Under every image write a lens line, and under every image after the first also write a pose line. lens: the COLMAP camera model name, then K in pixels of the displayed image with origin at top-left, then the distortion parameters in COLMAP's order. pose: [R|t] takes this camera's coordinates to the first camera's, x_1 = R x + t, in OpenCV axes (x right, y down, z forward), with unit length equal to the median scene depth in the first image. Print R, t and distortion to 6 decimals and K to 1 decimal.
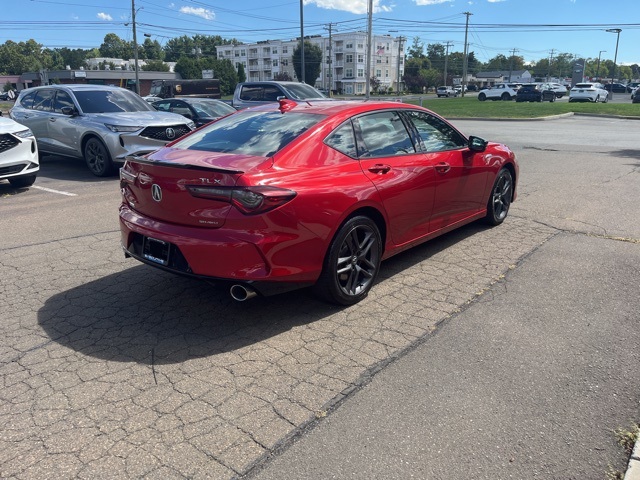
lens RADIAL K [[483.9, 0, 317.2], [0, 483.9, 231.5], [0, 0, 1]] dist [0.075732, -0.098926]
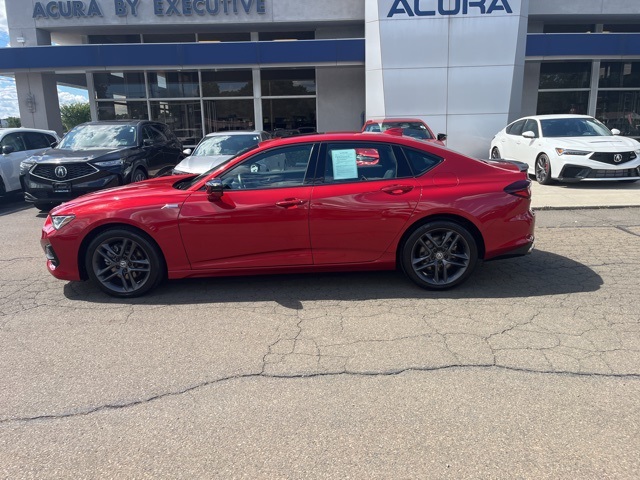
lens RADIAL K [[483.9, 0, 317.7], [0, 483.9, 243.3], [0, 0, 1]] dist [0.075732, -0.098926]
pose [[-0.628969, -0.156298, 0.761557, -0.498830], [0.245164, 0.889723, 0.385082, -0.286595], [-0.737762, 0.428911, -0.521289, 1.025030]]
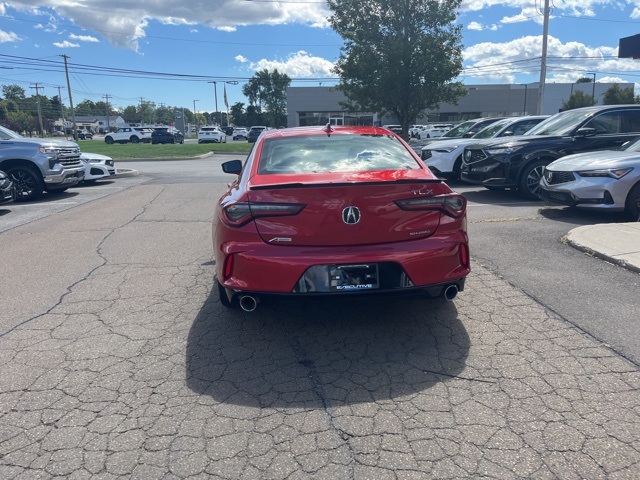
lens RADIAL K [[483.9, 0, 317.0], [0, 483.9, 233.8], [0, 0, 1]] dist [0.075732, -0.098926]
pose [[0.714597, -0.151981, 0.682827, -0.434834], [0.207340, 0.978269, 0.000753, -0.025240], [-0.668103, 0.141039, 0.730580, 0.159111]]
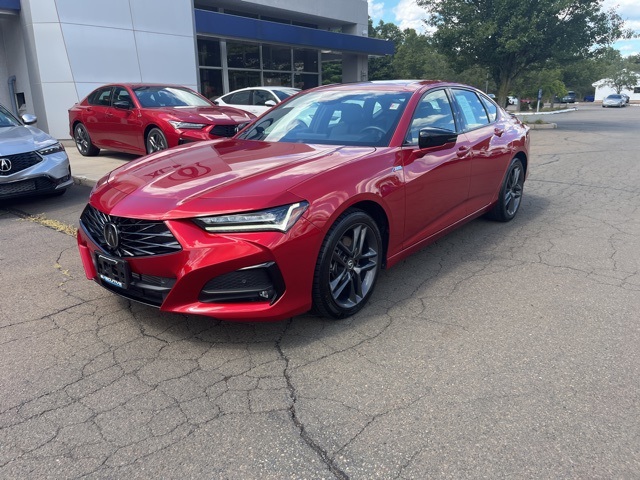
lens RADIAL K [[483.9, 0, 318.3], [0, 483.9, 236.6], [0, 0, 1]] dist [0.075732, -0.098926]
pose [[-0.999483, 0.030297, -0.010746, 0.127462], [0.020056, 0.848964, 0.528070, -0.319527], [0.025122, 0.527581, -0.849133, 1.220287]]
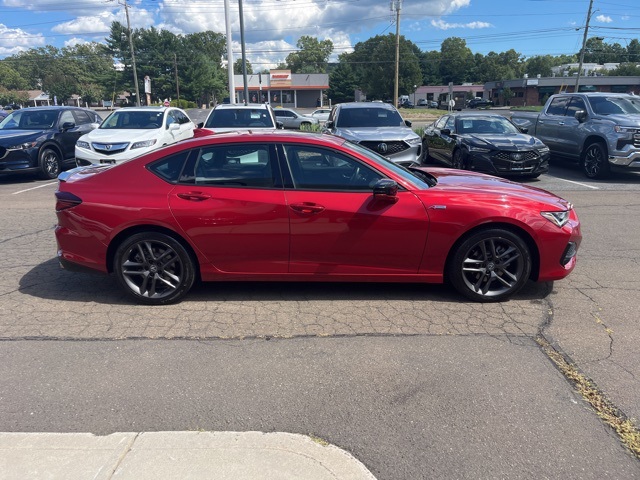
lens RADIAL K [[483.9, 0, 319.3], [0, 483.9, 241.0], [0, 0, 1]] dist [0.075732, -0.098926]
pose [[0.641315, 0.209533, -0.738113, 0.559602], [-0.205080, 0.973801, 0.098253, -0.096032], [0.739363, 0.088361, 0.667484, 0.236096]]
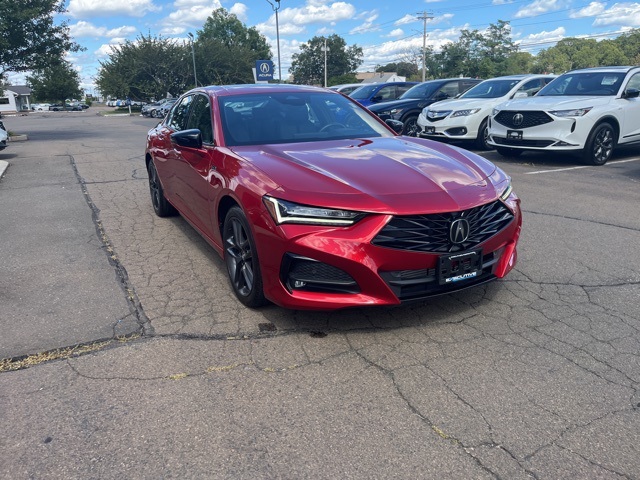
lens RADIAL K [[483.9, 0, 319.8], [0, 483.9, 234.3], [0, 0, 1]] dist [0.075732, -0.098926]
pose [[-0.371585, 0.272821, -0.887408, 0.624977], [-0.228219, 0.899676, 0.372154, -0.242091], [0.899912, 0.340810, -0.272043, 0.920185]]
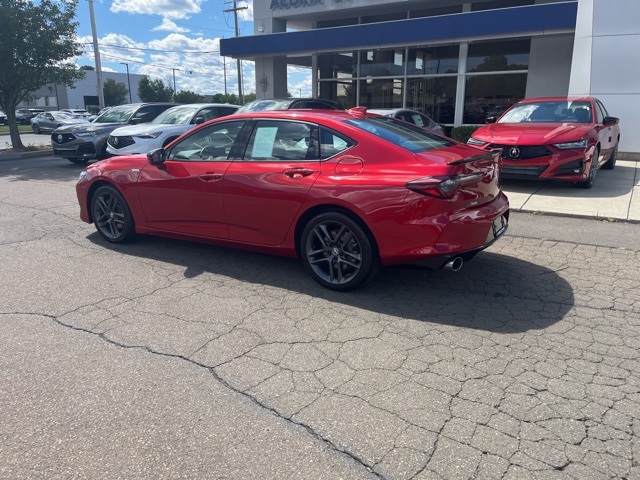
lens RADIAL K [[483.9, 0, 318.7], [0, 483.9, 232.3], [0, 0, 1]] dist [0.075732, -0.098926]
pose [[-0.125646, -0.231919, 0.964586, -0.640505], [0.281548, 0.923979, 0.258830, -0.170131], [-0.951285, 0.304098, -0.050798, 0.655559]]
